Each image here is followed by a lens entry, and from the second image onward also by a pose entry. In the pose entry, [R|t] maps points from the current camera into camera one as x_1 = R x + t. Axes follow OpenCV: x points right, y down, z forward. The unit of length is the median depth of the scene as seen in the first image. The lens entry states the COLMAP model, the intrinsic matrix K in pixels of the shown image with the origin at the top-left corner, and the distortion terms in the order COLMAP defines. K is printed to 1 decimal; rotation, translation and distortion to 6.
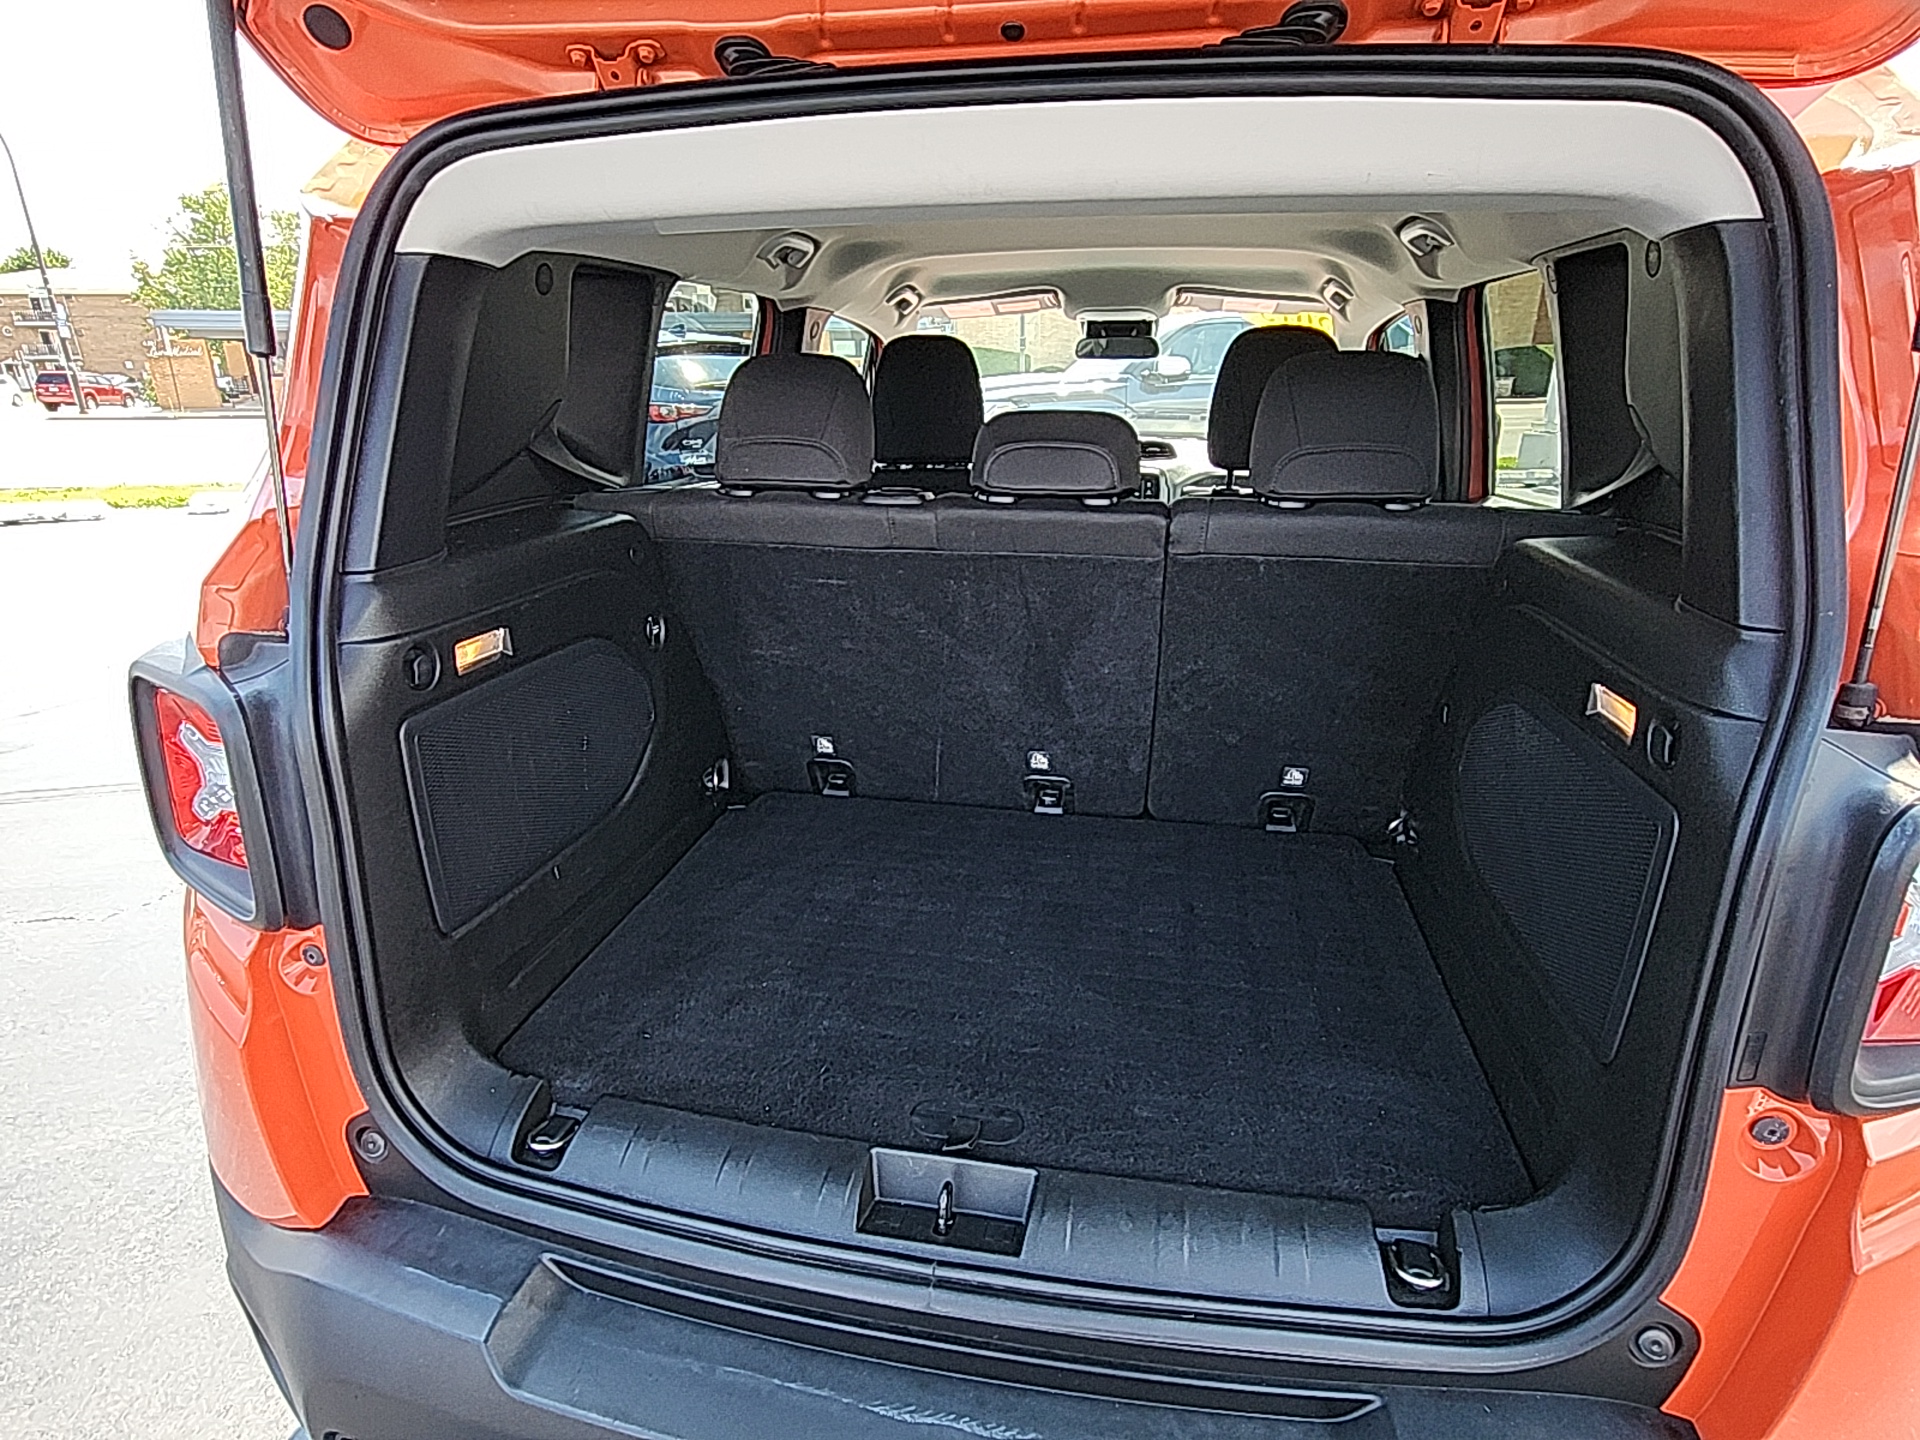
lens RADIAL K [[1010.3, 0, 953.5], [0, 1010.3, 735.5], [0, 0, 1]] dist [0.001011, 0.000601]
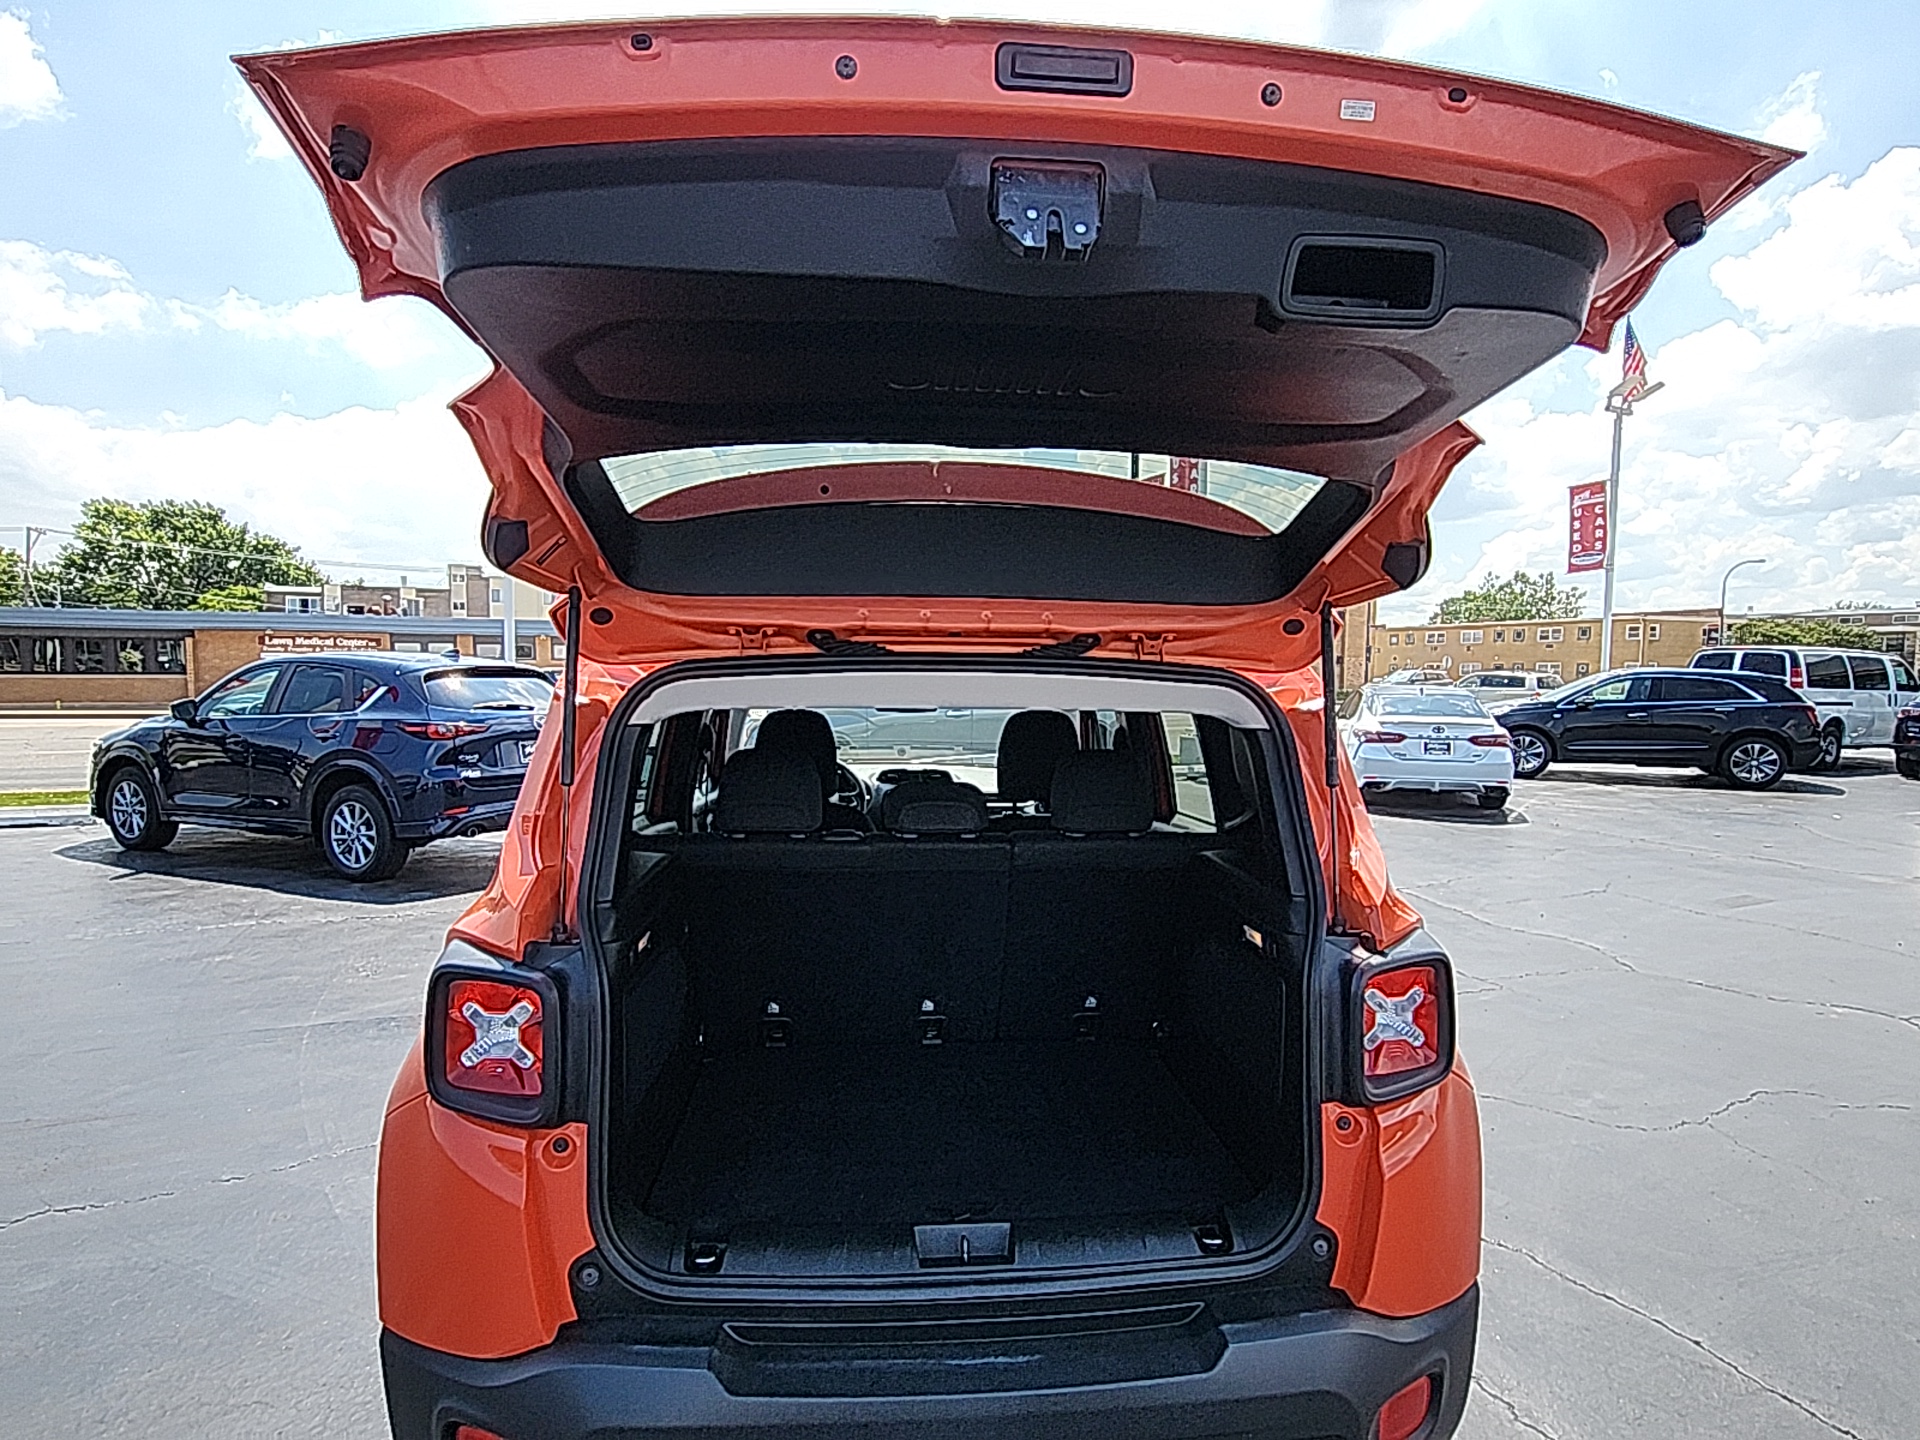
lens RADIAL K [[1010.3, 0, 953.5], [0, 1010.3, 735.5], [0, 0, 1]] dist [0.001011, 0.000601]
pose [[0.962073, -0.006893, 0.272705, -0.446785], [0.082702, 0.960003, -0.267497, 0.071661], [-0.259954, 0.279905, 0.924163, -0.775550]]
